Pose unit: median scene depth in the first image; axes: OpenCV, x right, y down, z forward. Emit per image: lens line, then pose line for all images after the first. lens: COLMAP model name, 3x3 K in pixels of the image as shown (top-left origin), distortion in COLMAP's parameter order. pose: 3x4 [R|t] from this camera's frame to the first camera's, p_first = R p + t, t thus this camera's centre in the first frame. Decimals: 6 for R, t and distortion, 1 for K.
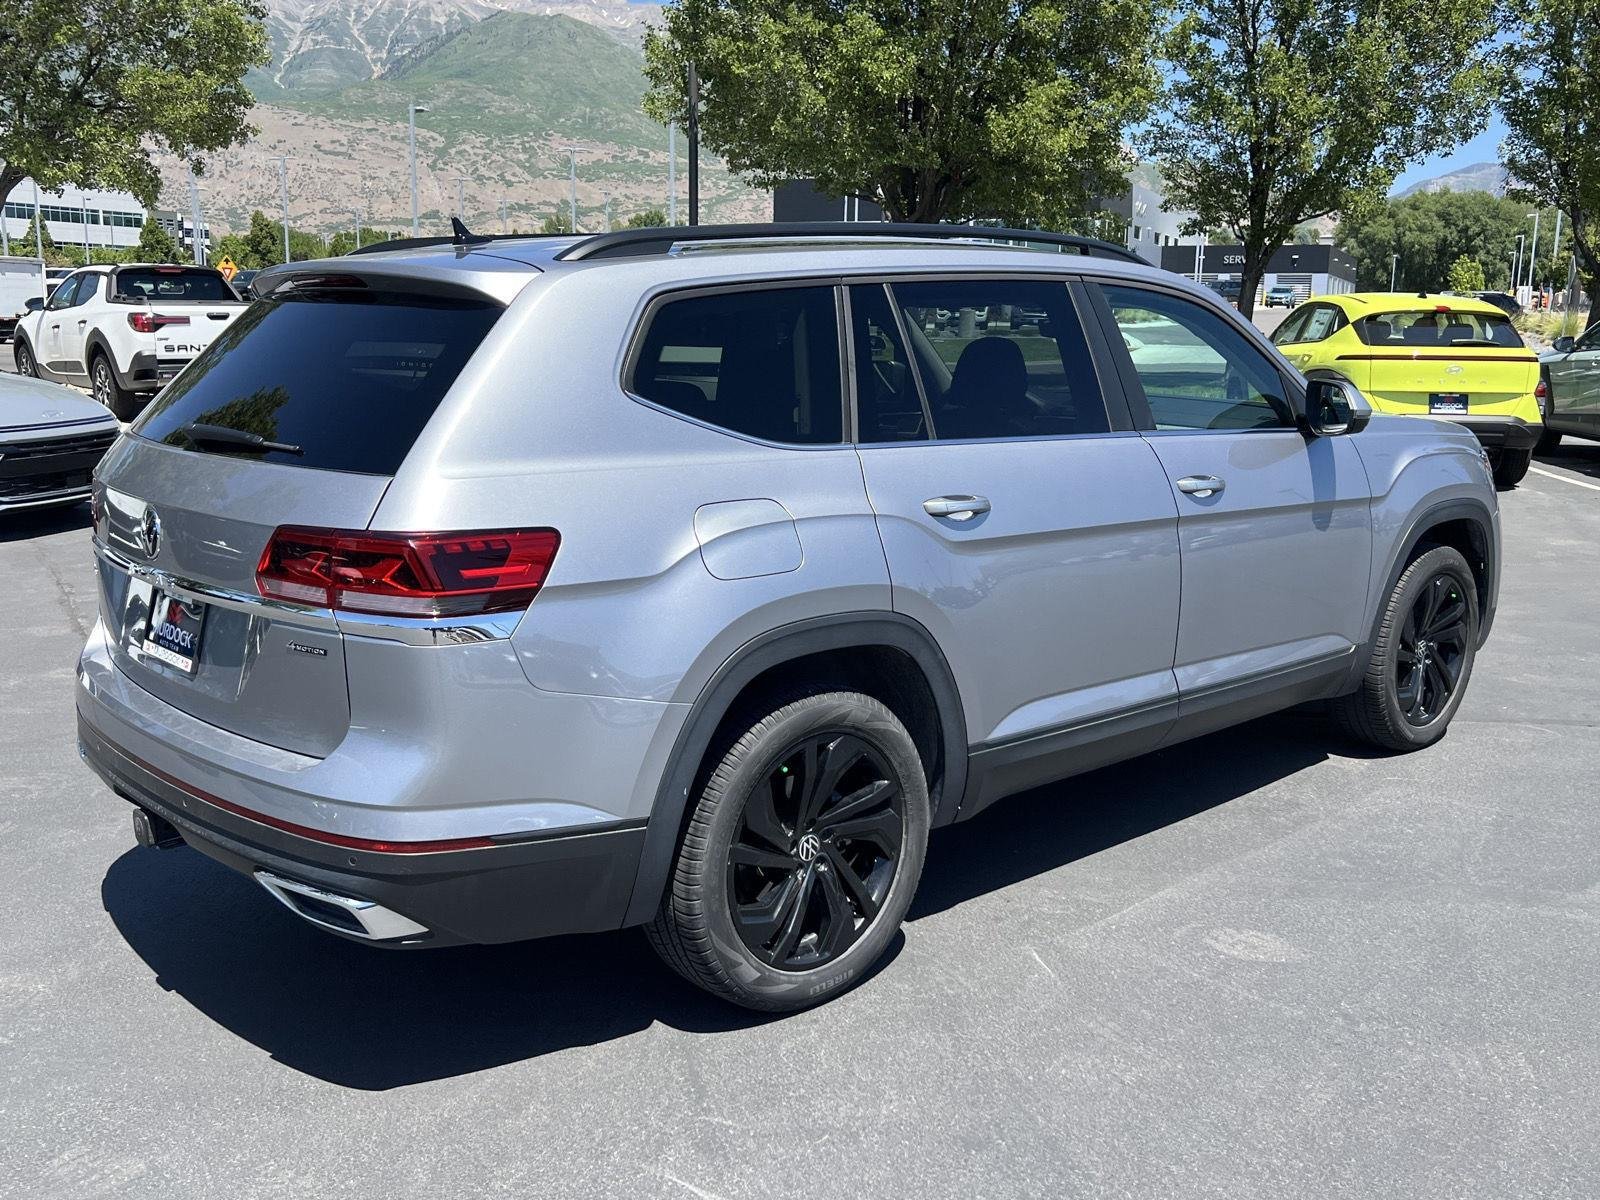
lens RADIAL K [[1494.5, 0, 800.0], [0, 1494.5, 600.0], [0, 0, 1]] dist [0.041194, -0.033346]
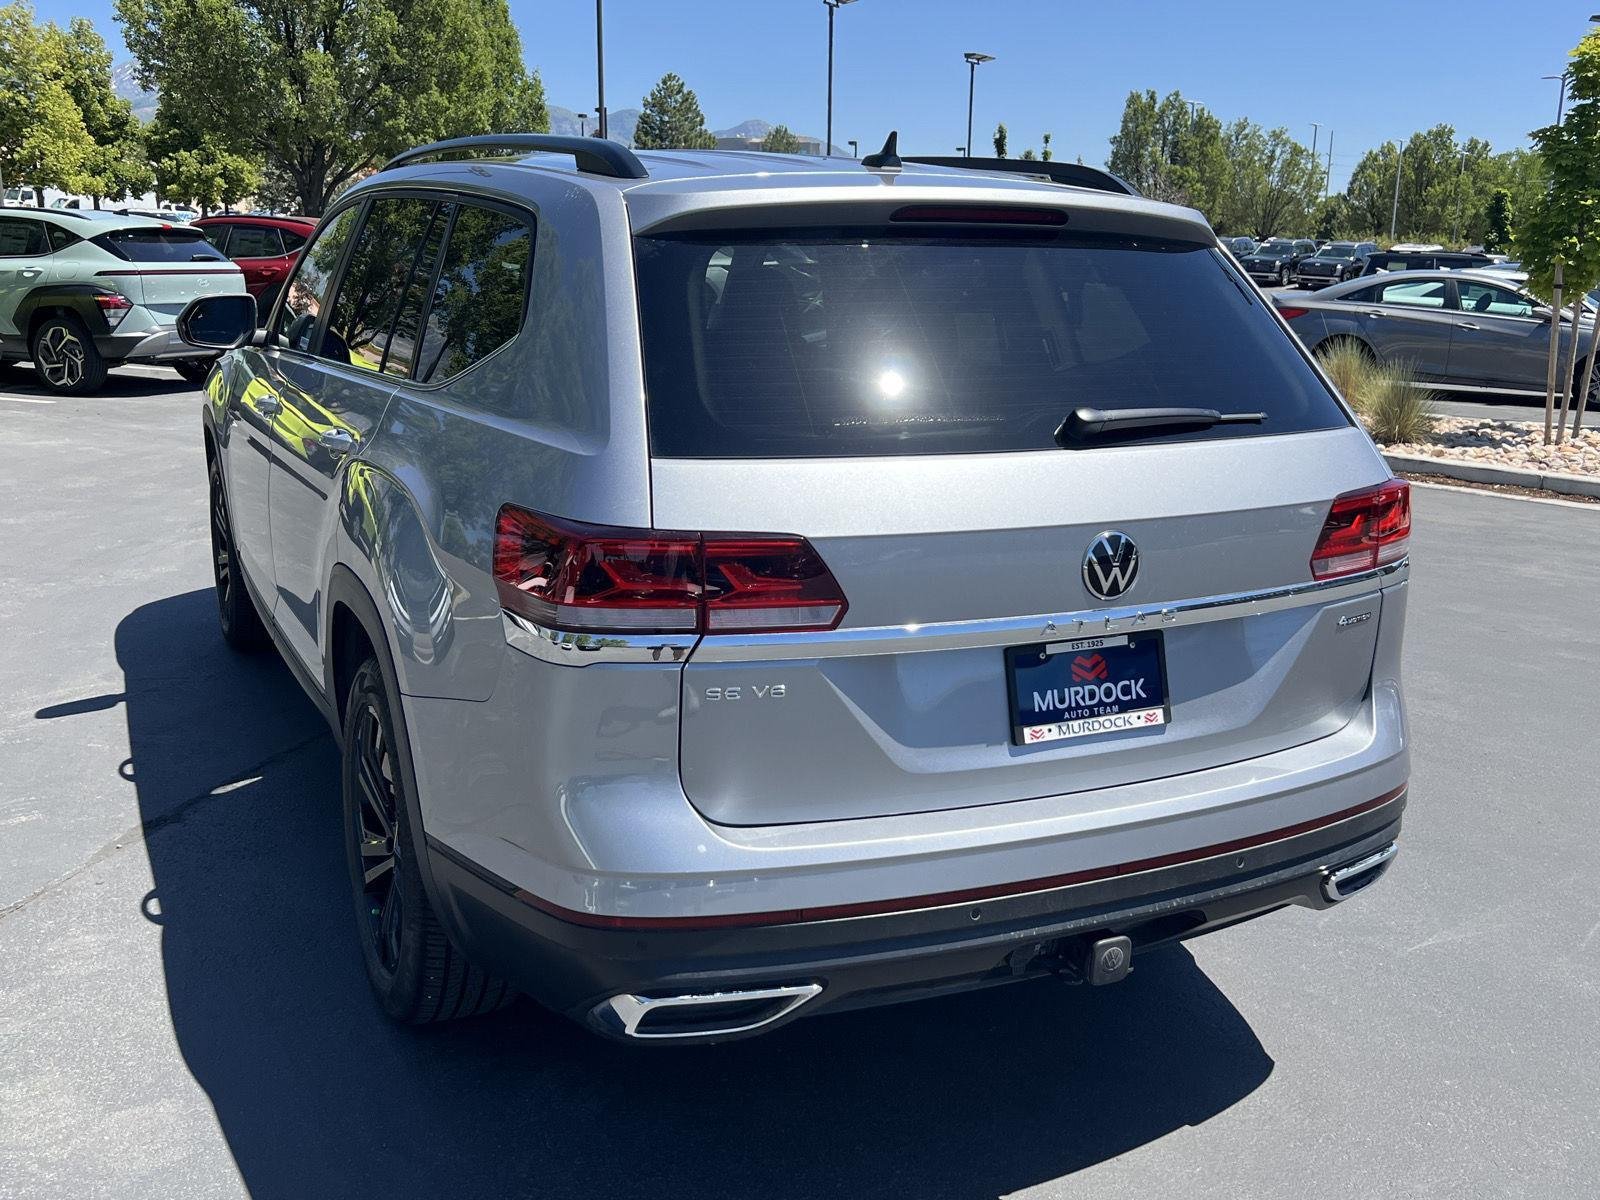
lens RADIAL K [[1506.9, 0, 791.2], [0, 1506.9, 595.3], [0, 0, 1]] dist [0.023753, -0.005357]
pose [[0.327079, -0.222555, 0.918416, -1.074745], [0.169967, 0.969878, 0.174495, -0.171309], [-0.929586, 0.099026, 0.355053, 0.810179]]
